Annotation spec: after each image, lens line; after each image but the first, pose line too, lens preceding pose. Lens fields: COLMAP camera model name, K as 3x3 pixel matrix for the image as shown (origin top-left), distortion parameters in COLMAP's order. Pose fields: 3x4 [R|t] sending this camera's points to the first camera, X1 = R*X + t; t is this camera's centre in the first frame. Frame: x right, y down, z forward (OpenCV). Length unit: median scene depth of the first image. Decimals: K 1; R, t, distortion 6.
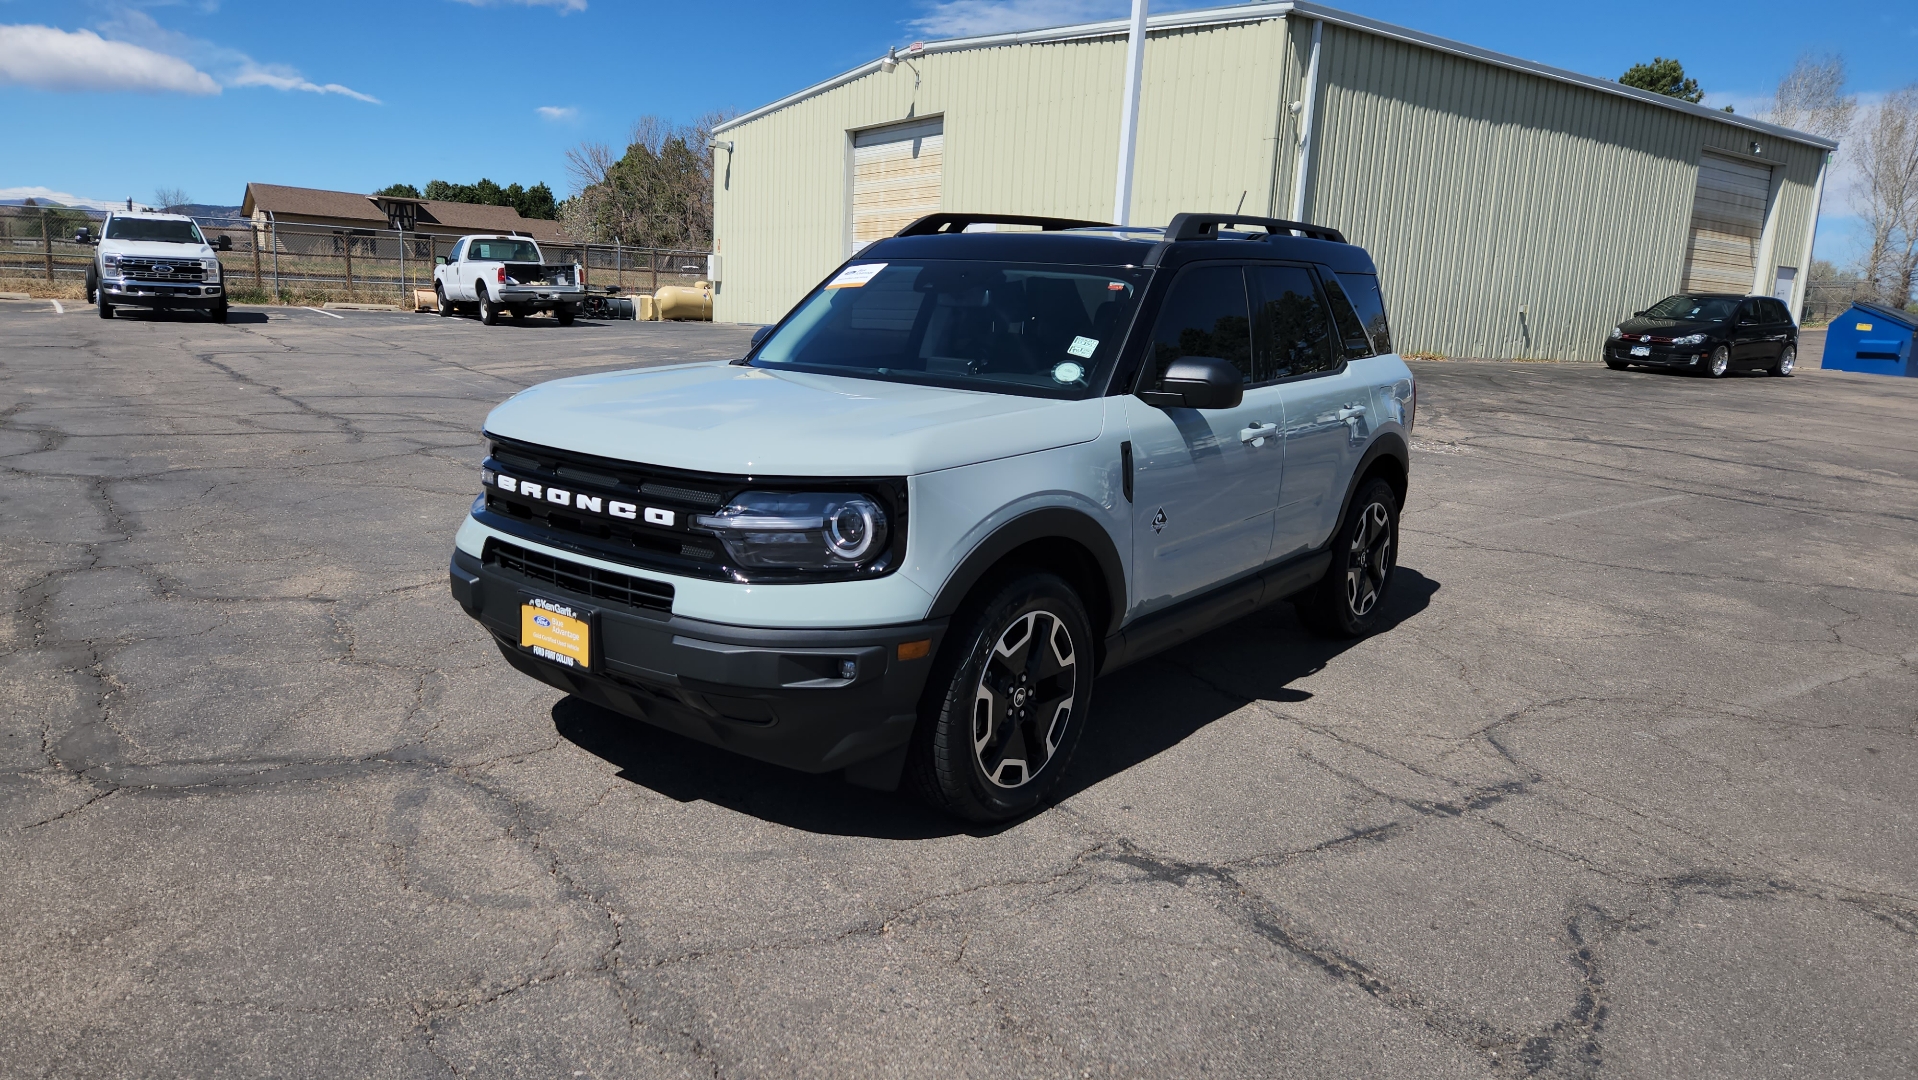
lens RADIAL K [[1279.0, 0, 926.7], [0, 1279.0, 531.2], [0, 0, 1]] dist [0.068020, -0.047539]
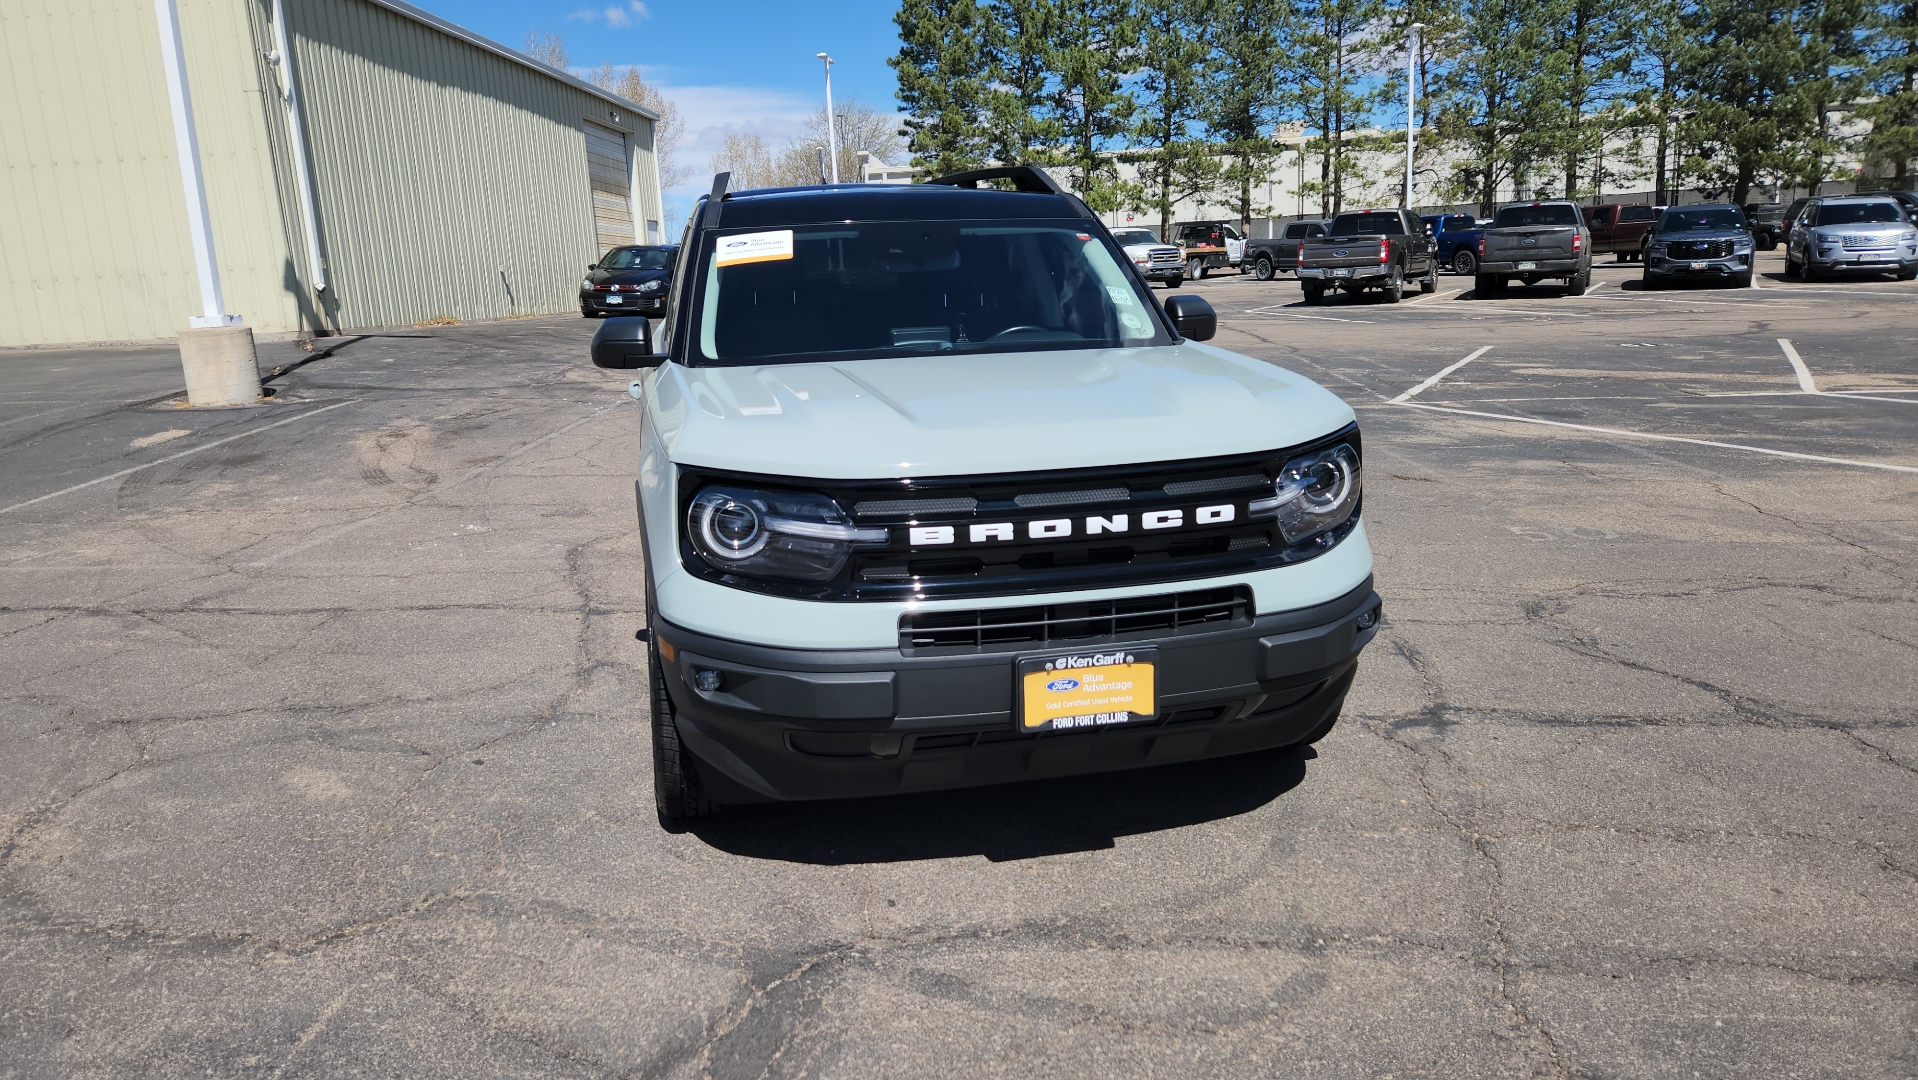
lens RADIAL K [[1276.5, 0, 915.6], [0, 1276.5, 539.2], [0, 0, 1]] dist [0.072939, -0.056828]
pose [[0.642452, -0.227603, 0.731746, -0.780704], [0.204043, 0.971211, 0.122943, -0.114690], [-0.738662, 0.070323, 0.670398, 0.448889]]
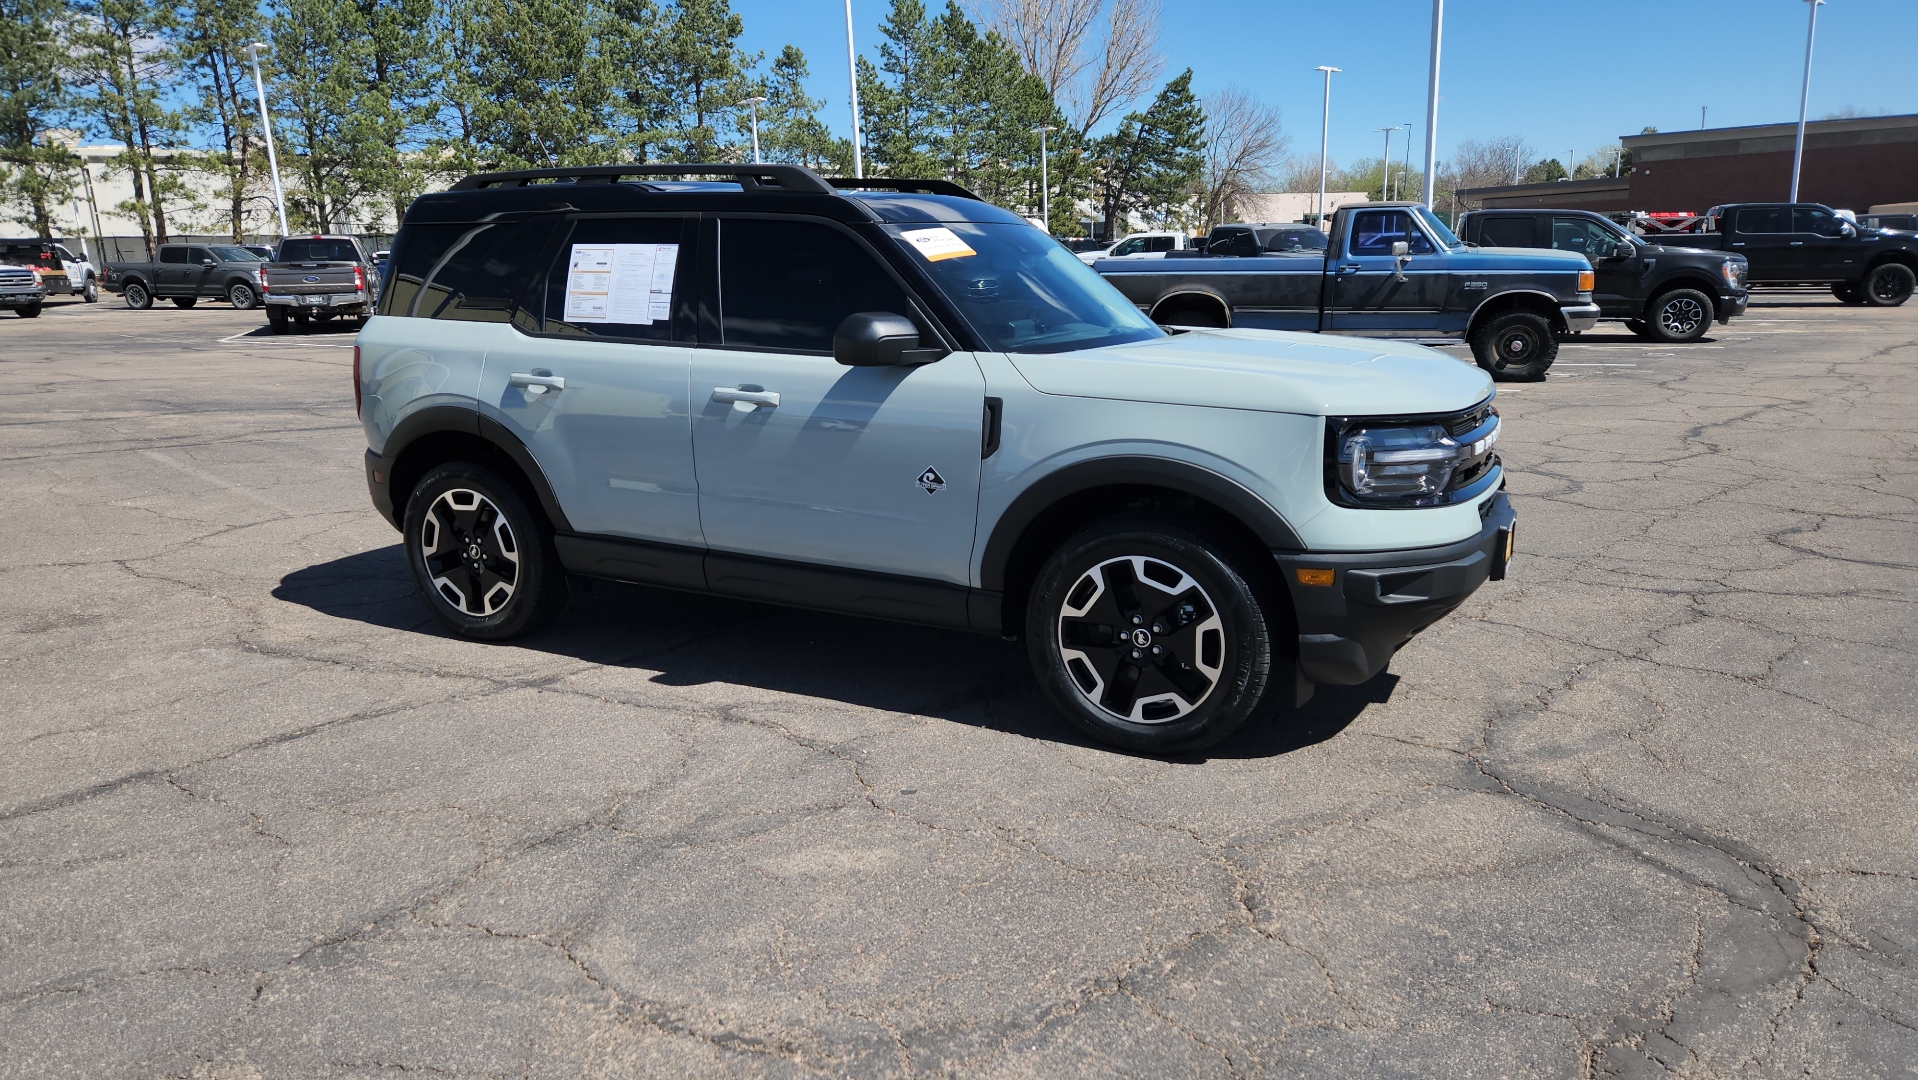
lens RADIAL K [[1276.5, 0, 925.4], [0, 1276.5, 561.5], [0, 0, 1]] dist [0.072939, -0.056828]
pose [[-0.179239, -0.264758, 0.947511, -1.117854], [0.193654, 0.934770, 0.297831, -0.309590], [-0.964558, 0.236872, -0.116276, 1.397265]]
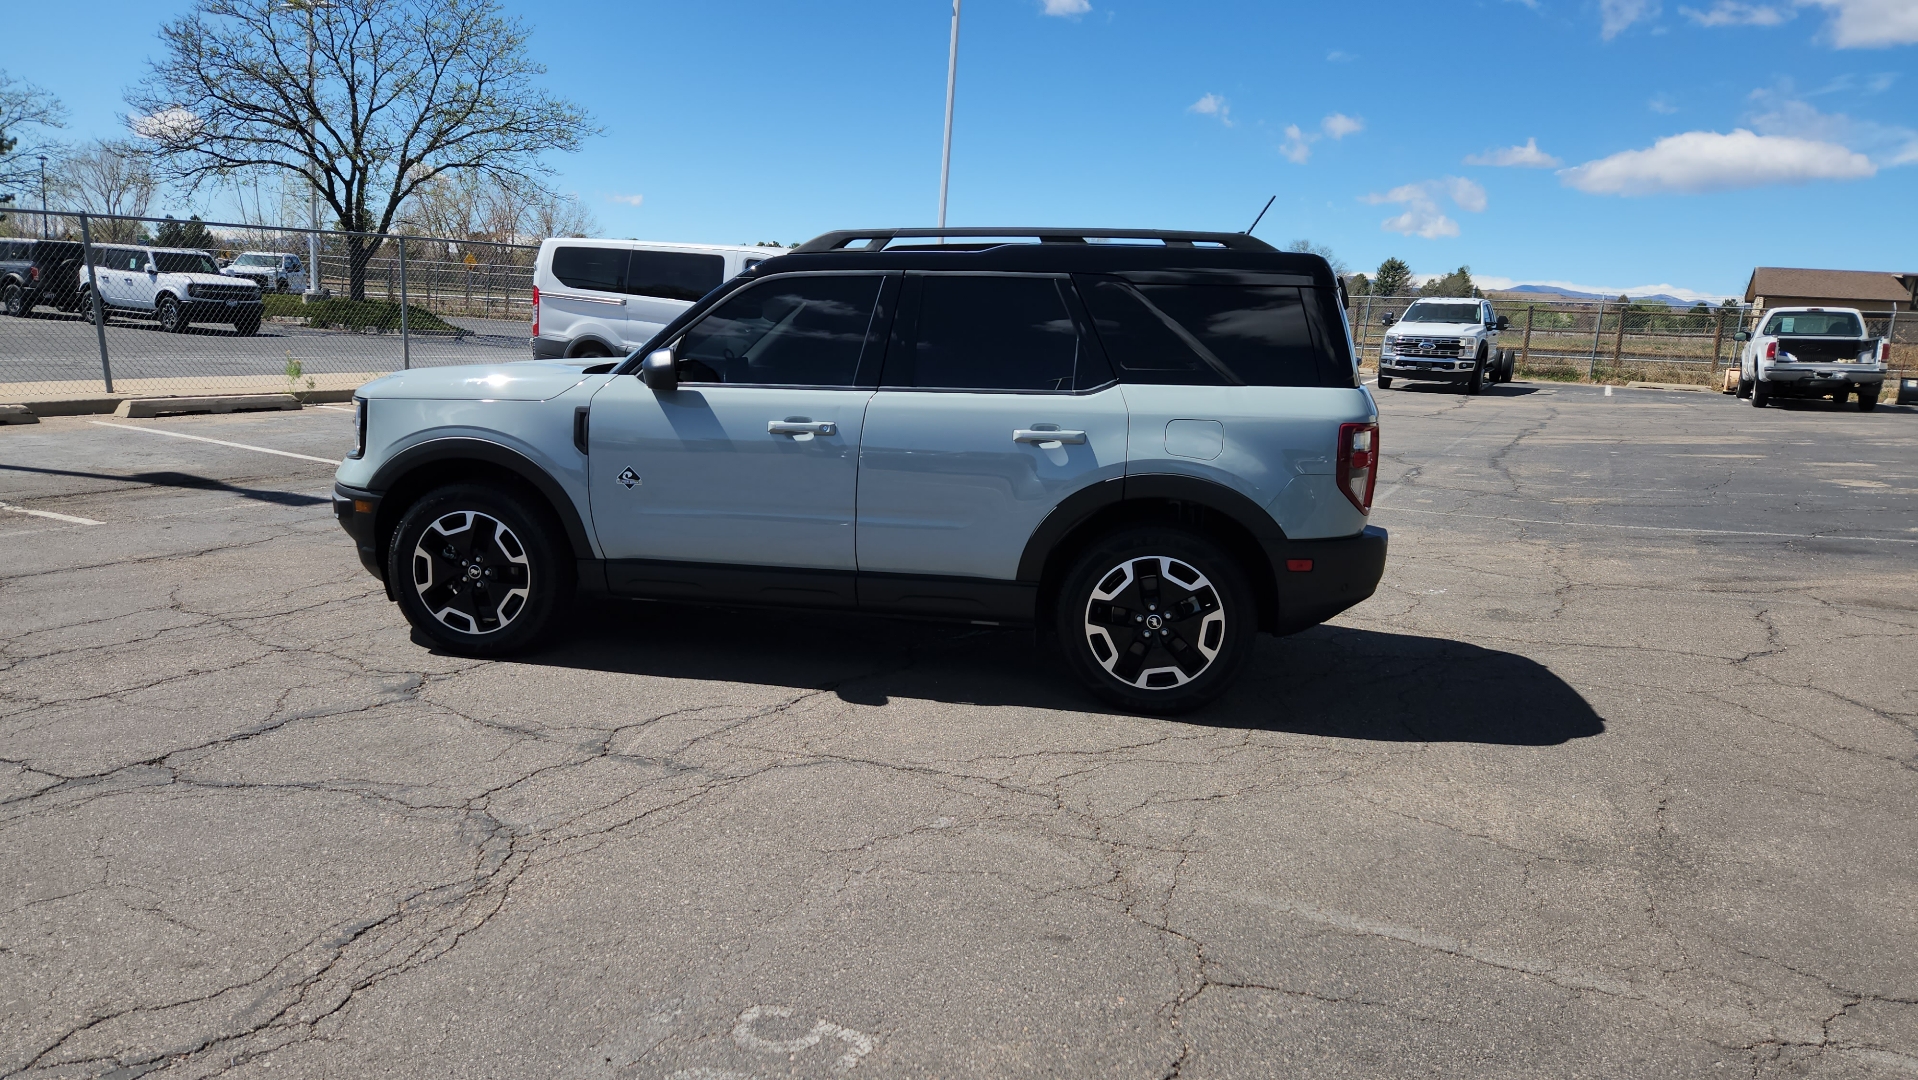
lens RADIAL K [[1276.5, 0, 934.6], [0, 1276.5, 541.4], [0, 0, 1]] dist [0.072939, -0.056828]
pose [[0.468714, 0.133156, -0.873256, 1.393920], [-0.185411, 0.981382, 0.050125, -0.064024], [0.863672, 0.138417, 0.484676, 0.656417]]
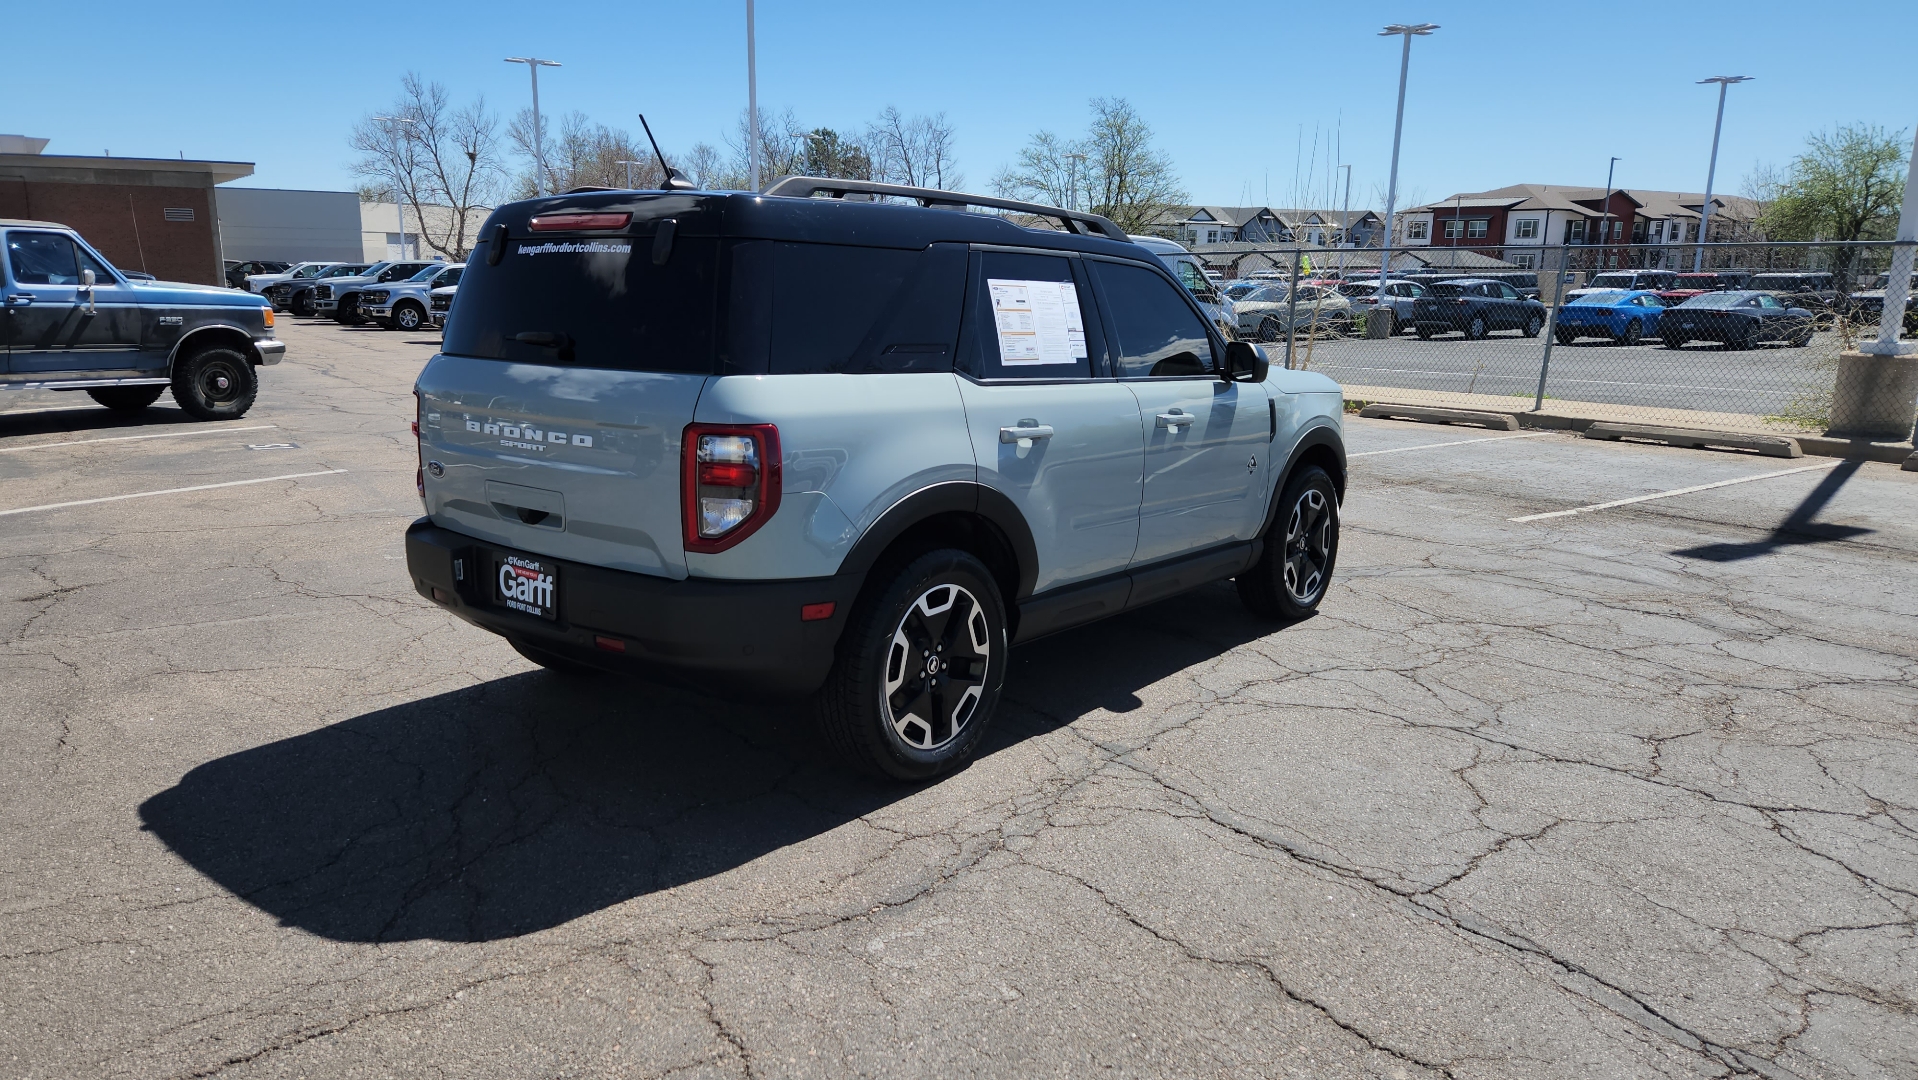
lens RADIAL K [[1279.0, 0, 926.0], [0, 1279.0, 536.7], [0, 0, 1]] dist [0.068020, -0.047539]
pose [[-0.998150, -0.060491, 0.006054, 0.139128], [-0.053989, 0.927813, 0.369119, -0.476932], [-0.027945, 0.368110, -0.929362, 2.525171]]
